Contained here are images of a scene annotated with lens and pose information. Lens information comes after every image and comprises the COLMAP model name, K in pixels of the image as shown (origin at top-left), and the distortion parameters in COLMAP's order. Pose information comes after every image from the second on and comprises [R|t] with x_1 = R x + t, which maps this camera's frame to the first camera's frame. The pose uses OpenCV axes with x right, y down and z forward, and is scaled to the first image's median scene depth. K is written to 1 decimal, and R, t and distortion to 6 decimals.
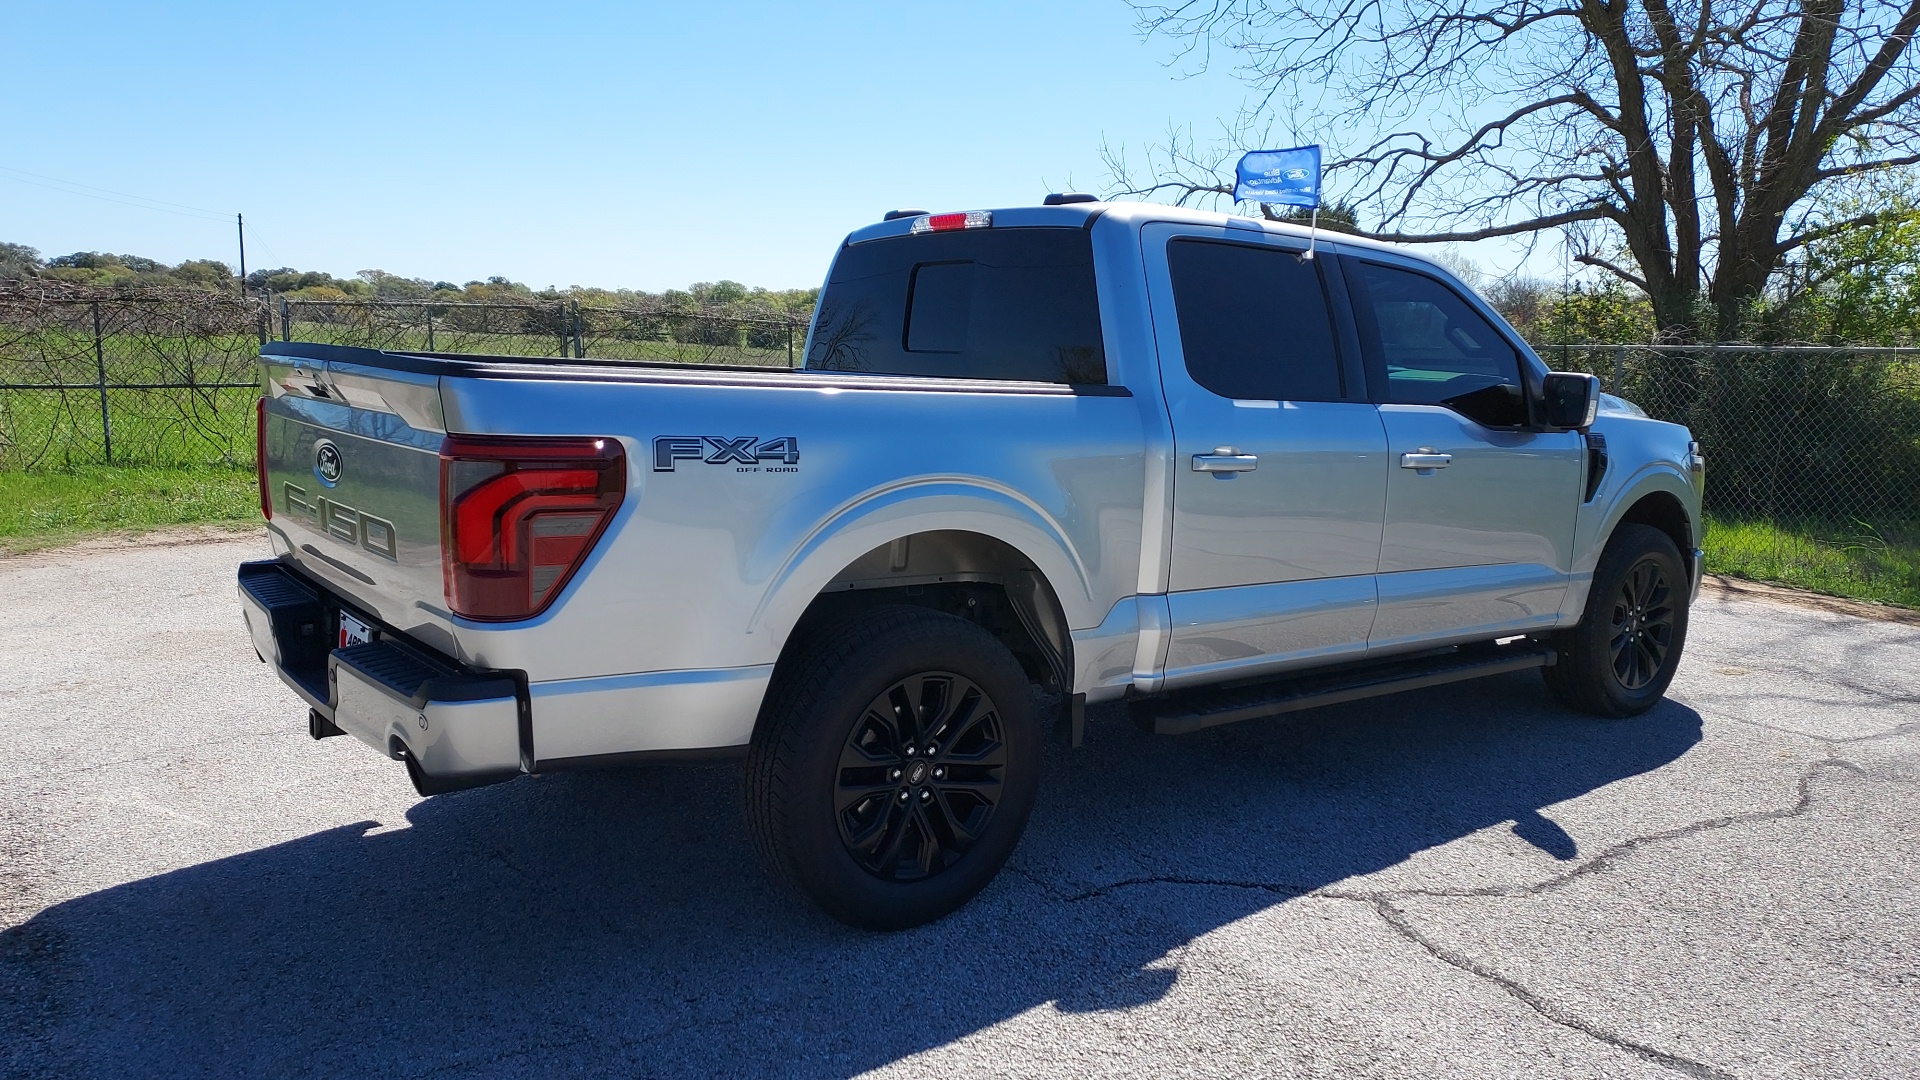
lens RADIAL K [[1368.3, 0, 946.1], [0, 1368.3, 544.9], [0, 0, 1]] dist [0.056747, -0.045369]
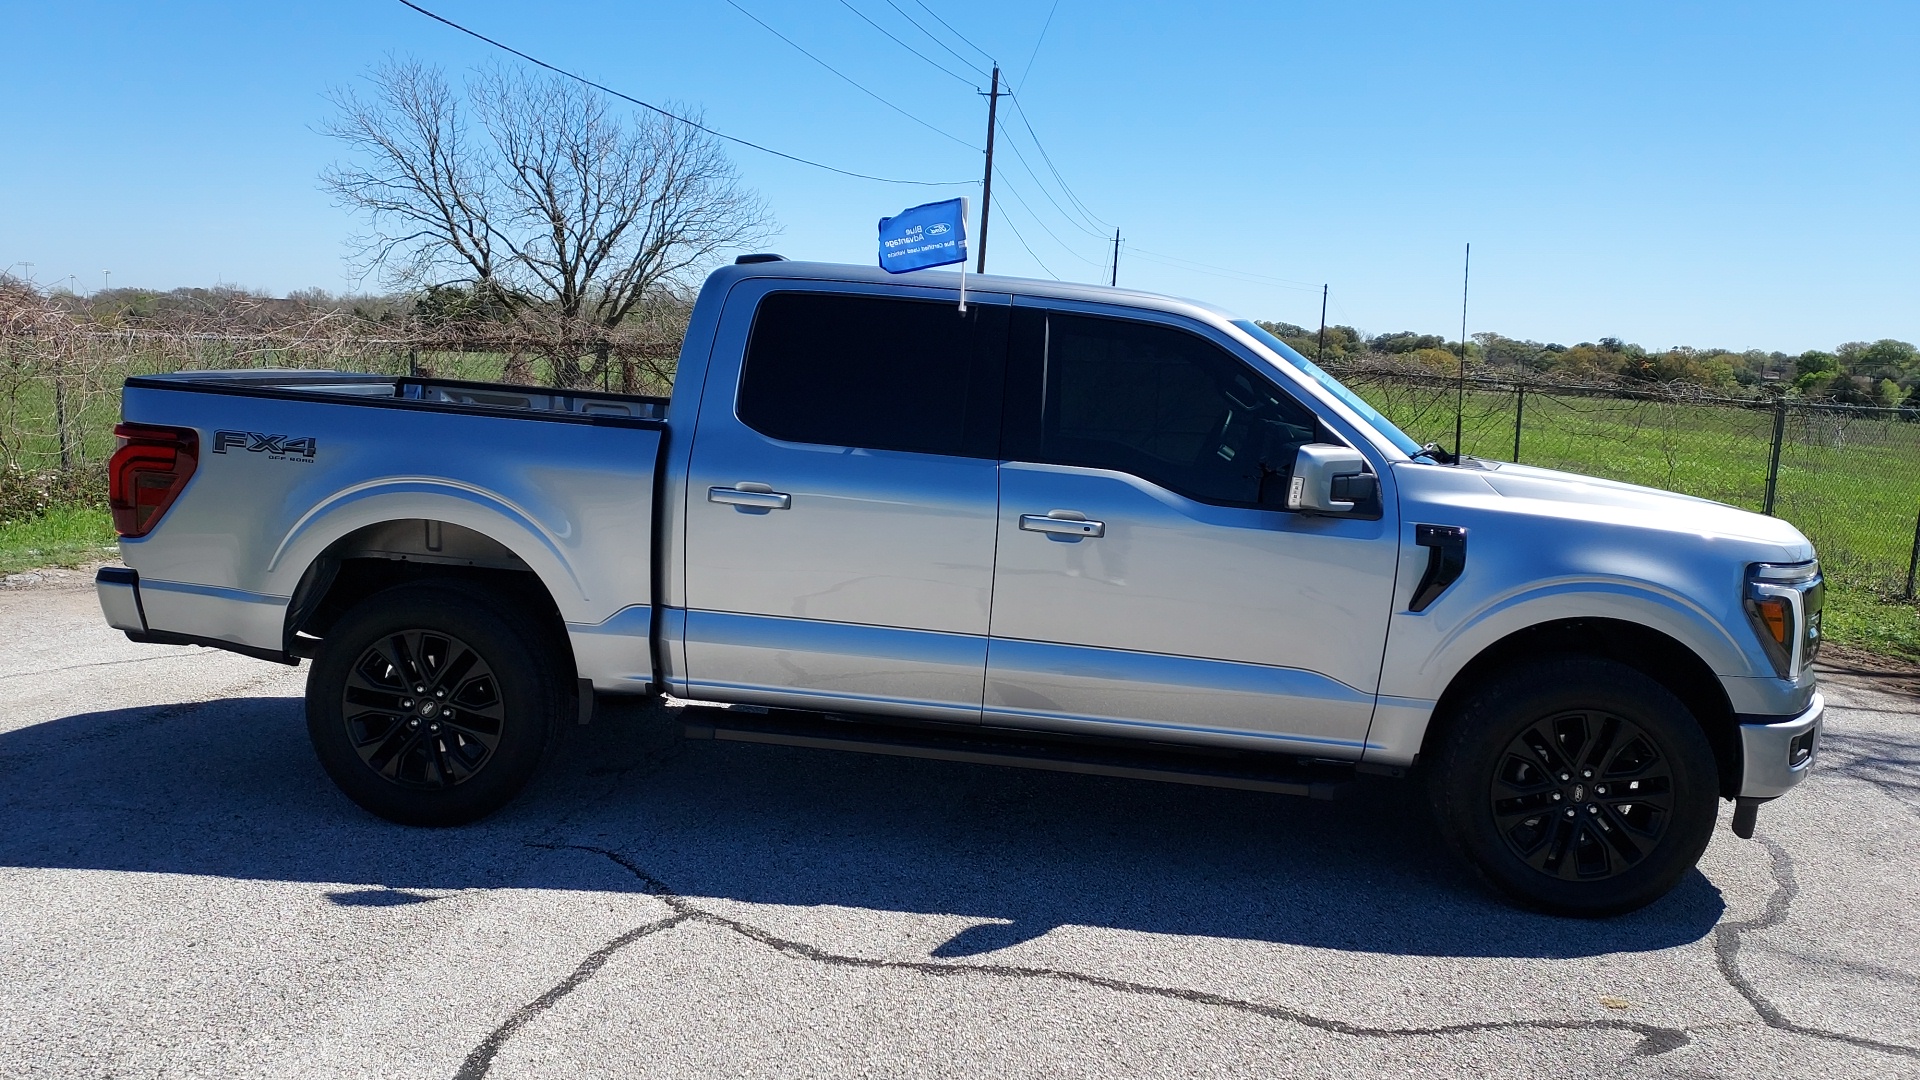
lens RADIAL K [[1368.3, 0, 969.0], [0, 1368.3, 540.3], [0, 0, 1]] dist [0.056747, -0.045369]
pose [[0.740030, 0.100451, -0.665030, 1.176900], [-0.131356, 0.991329, 0.003569, -0.059975], [0.659622, 0.084715, 0.746808, 0.346485]]
